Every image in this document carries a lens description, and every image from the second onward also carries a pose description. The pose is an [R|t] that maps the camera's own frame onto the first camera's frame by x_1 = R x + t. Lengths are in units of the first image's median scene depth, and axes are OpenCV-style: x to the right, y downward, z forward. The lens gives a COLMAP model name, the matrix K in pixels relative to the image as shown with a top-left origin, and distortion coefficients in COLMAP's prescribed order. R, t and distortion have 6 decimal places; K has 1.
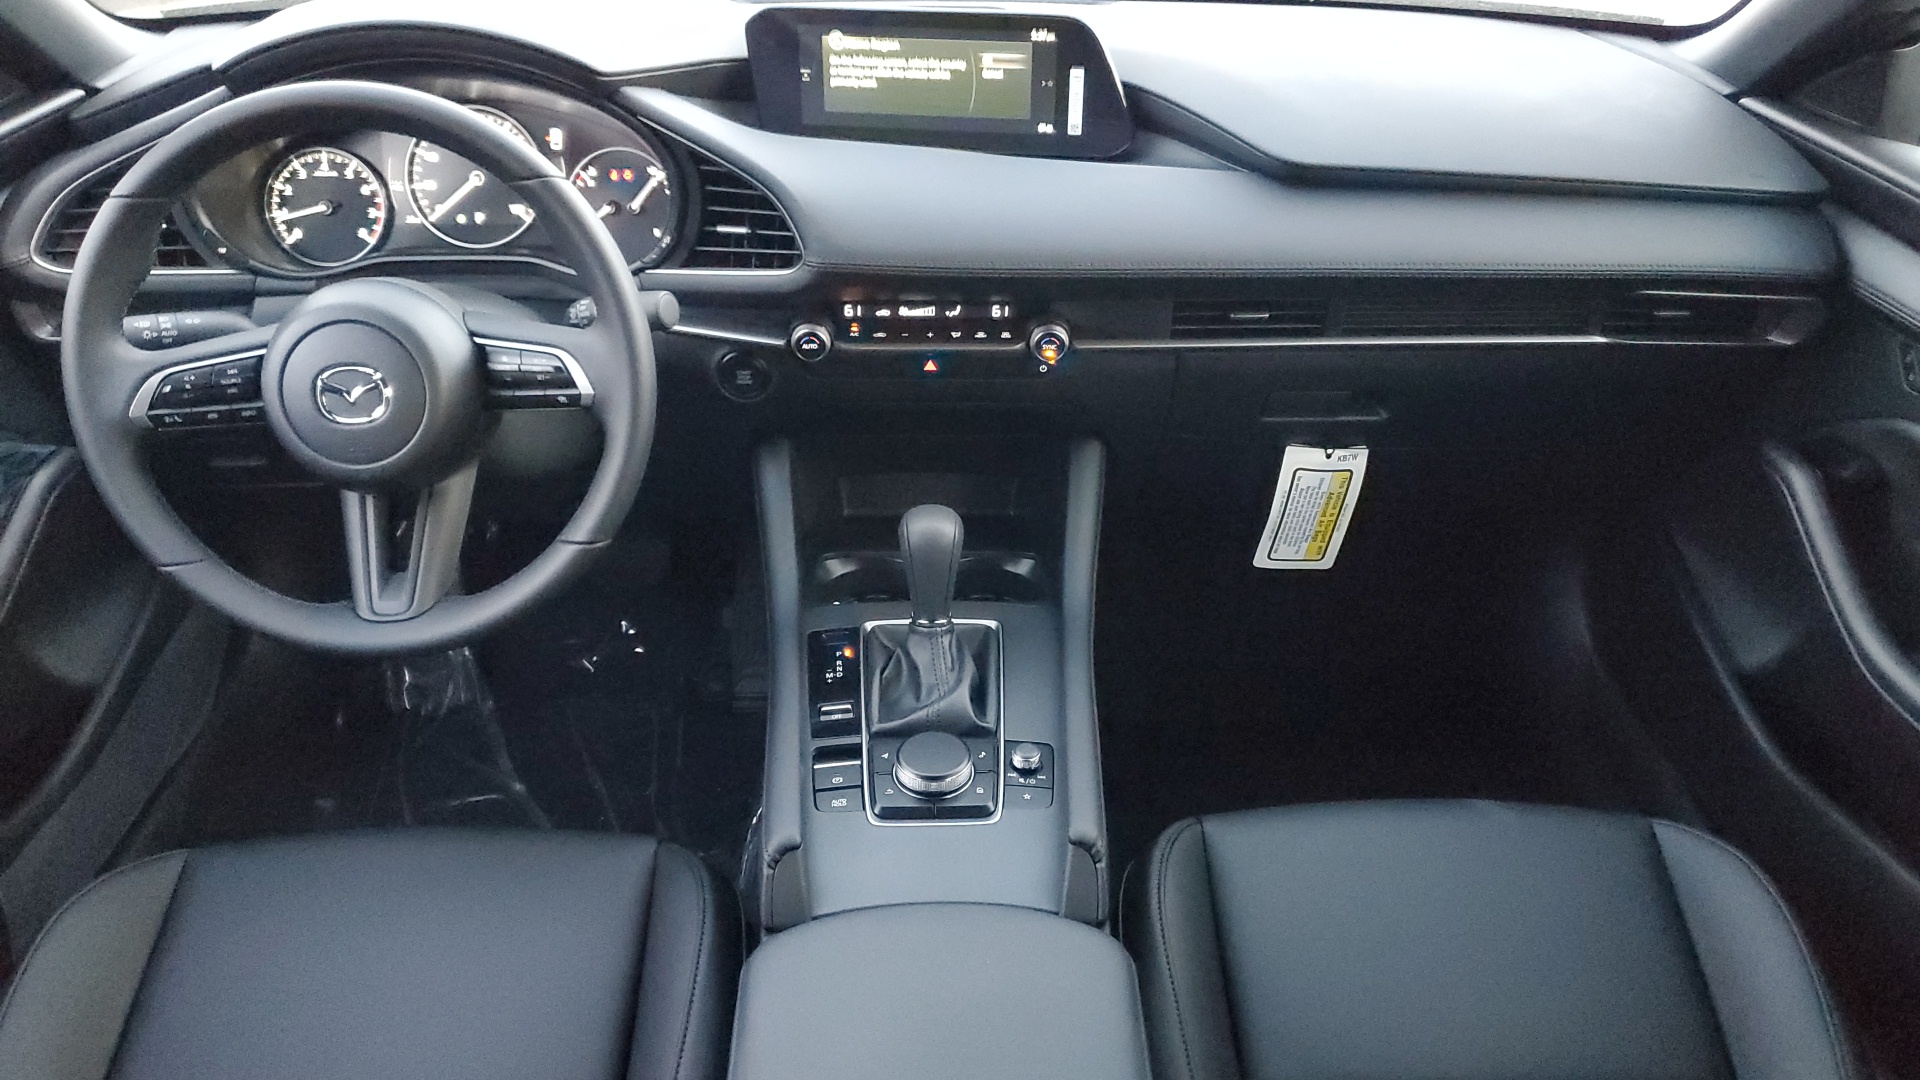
lens RADIAL K [[1551.1, 0, 986.5], [0, 1551.1, 577.3], [0, 0, 1]] dist [0.159453, -0.383928]
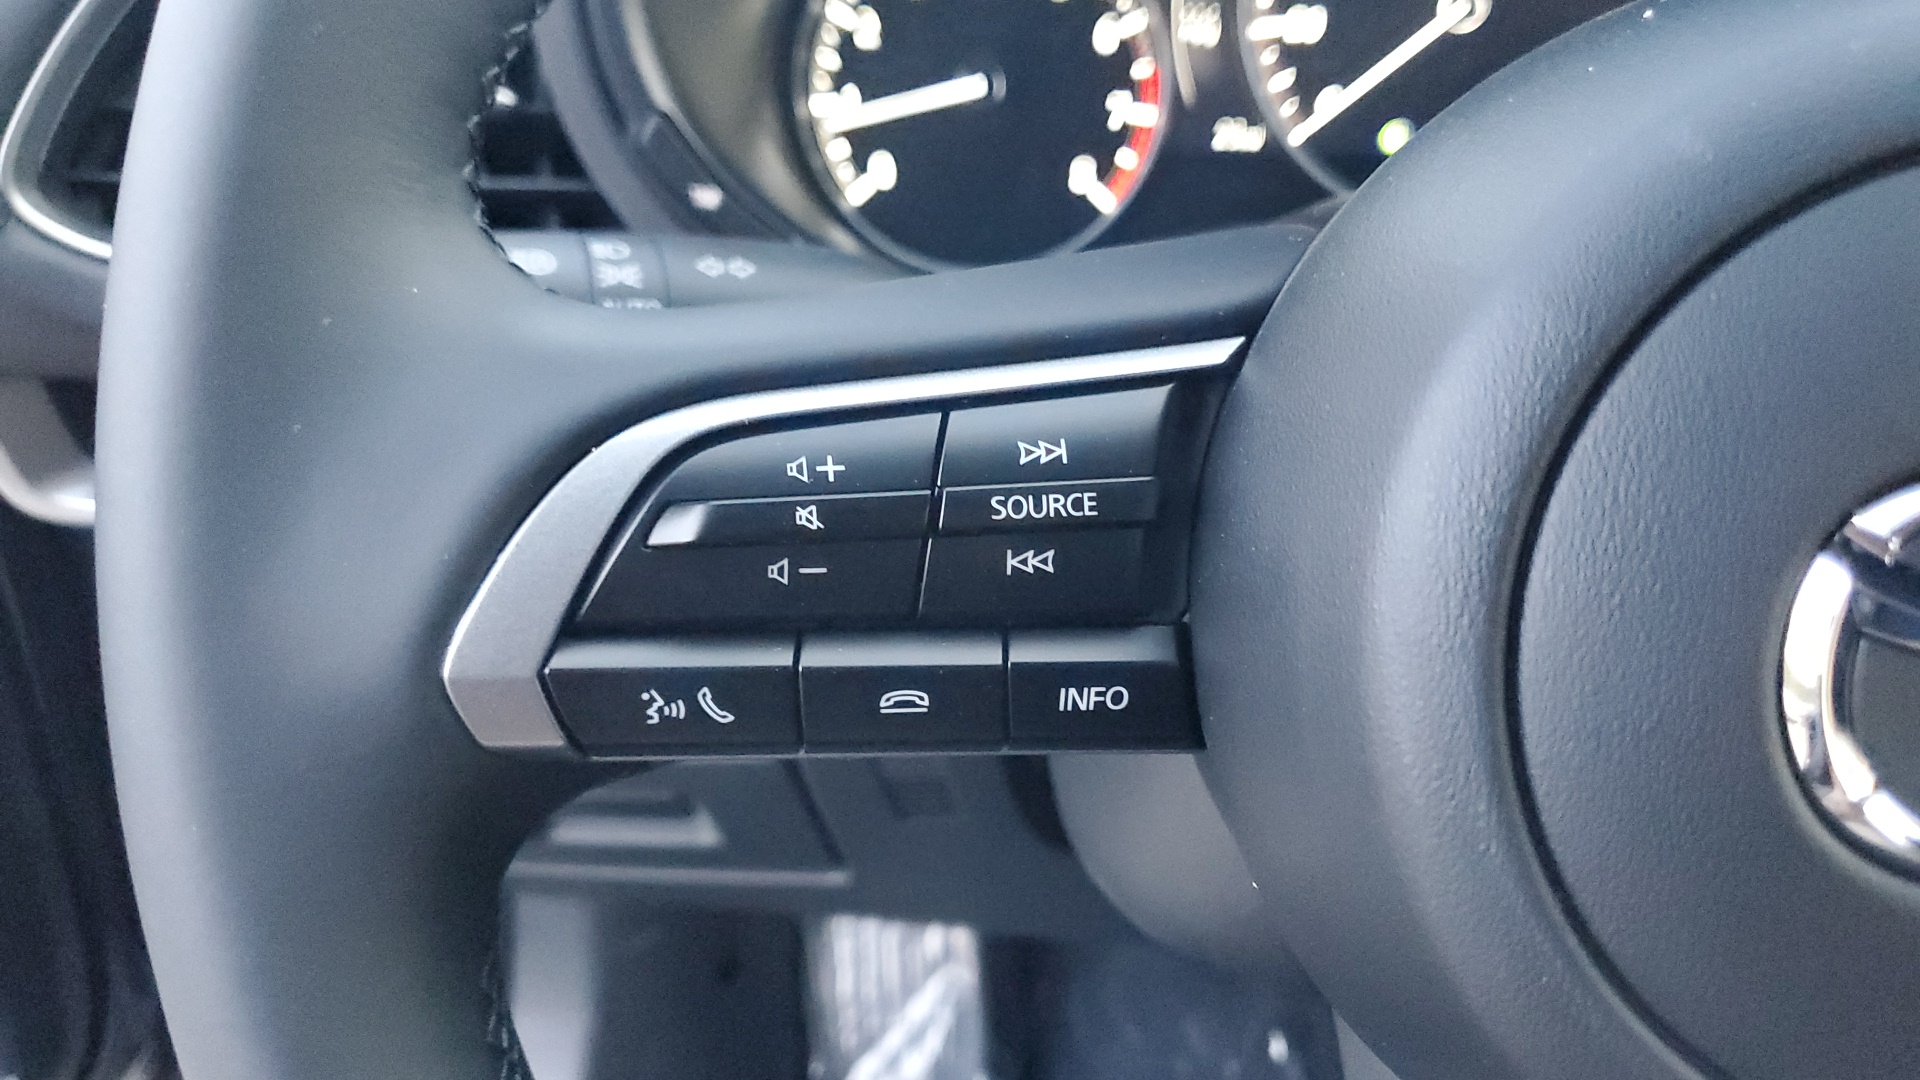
lens RADIAL K [[1614.2, 0, 966.6], [0, 1614.2, 525.7], [0, 0, 1]] dist [0.157744, -0.448512]
pose [[0.989703, 0.048834, -0.134546, -0.397800], [-0.056899, 0.996765, -0.056762, -0.138222], [0.131339, 0.063833, 0.989280, 0.729867]]
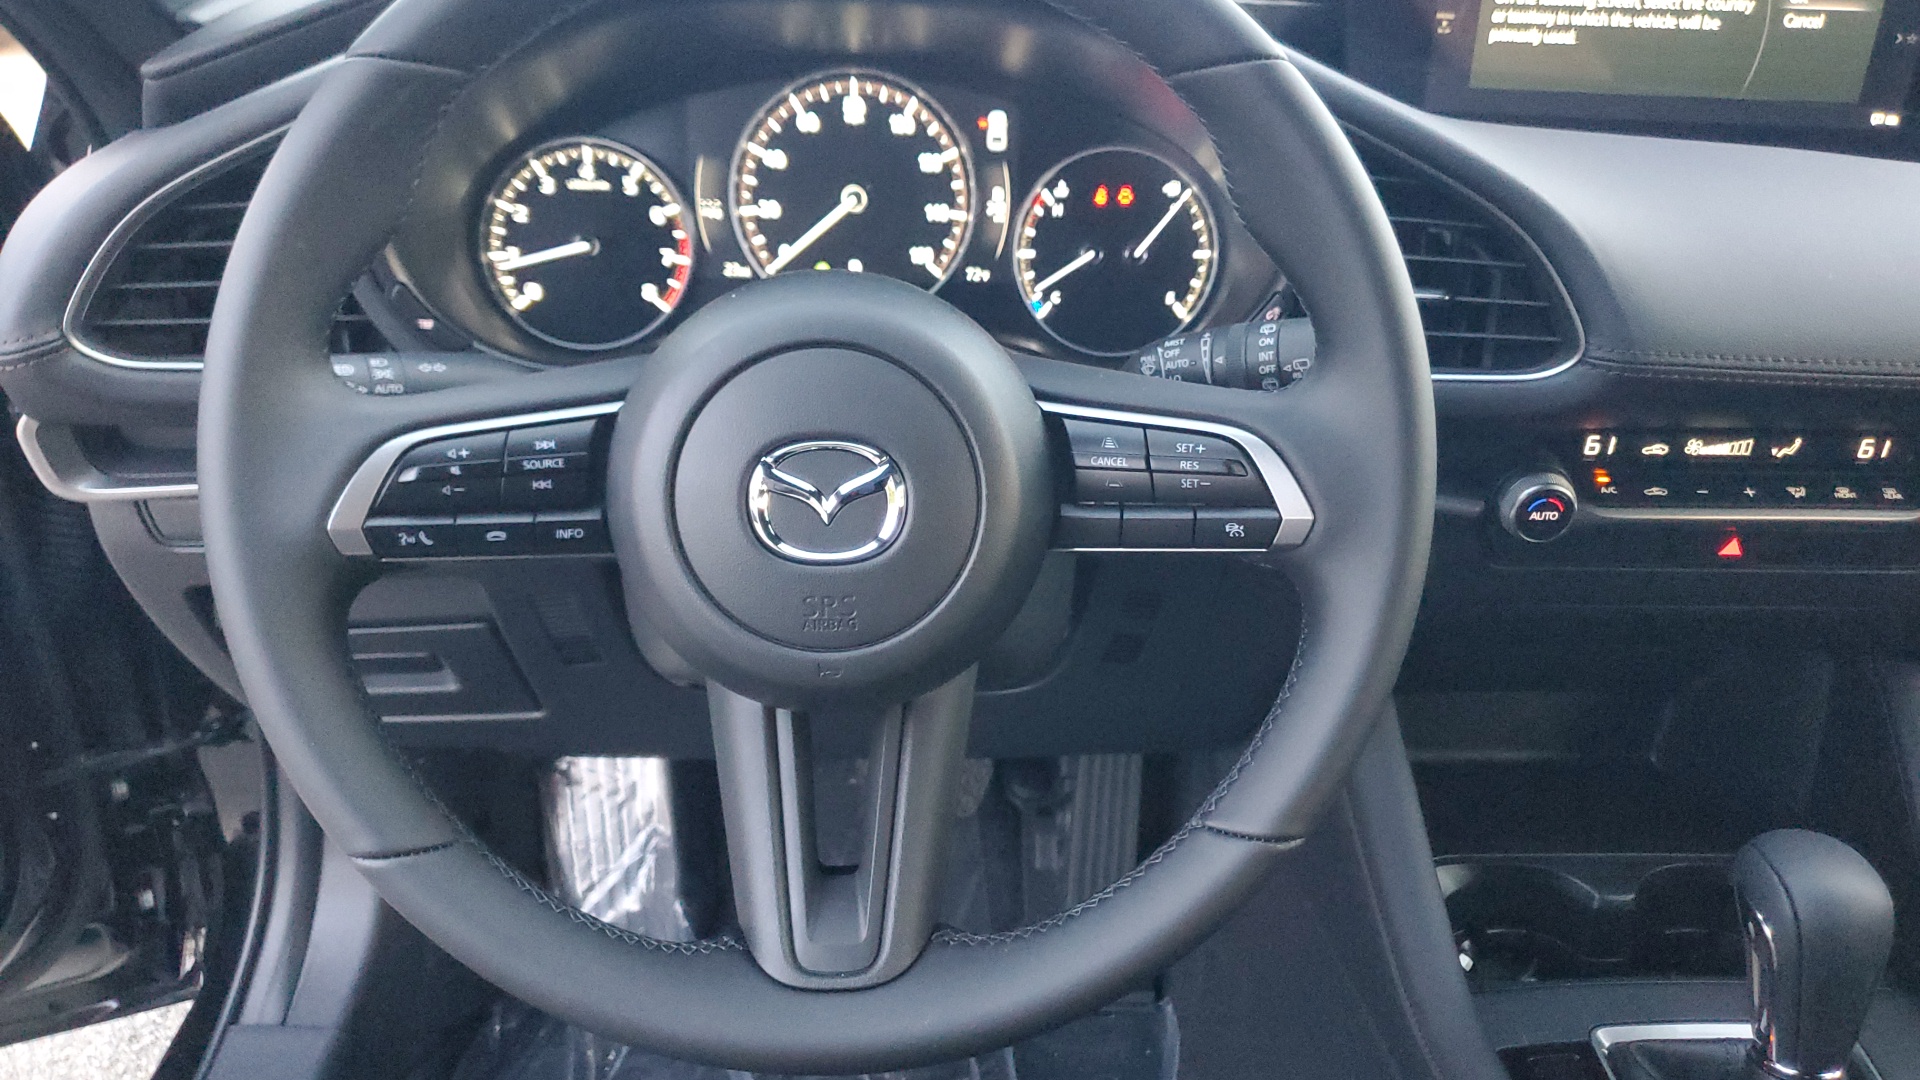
lens RADIAL K [[1540.5, 0, 960.0], [0, 1540.5, 540.0], [0, 0, 1]] dist [0.008993, 0.006622]
pose [[0.999851, 0.011699, 0.012692, -0.311888], [-0.011037, 0.998635, -0.051059, -0.111268], [-0.013272, 0.050911, 0.998615, 0.489231]]
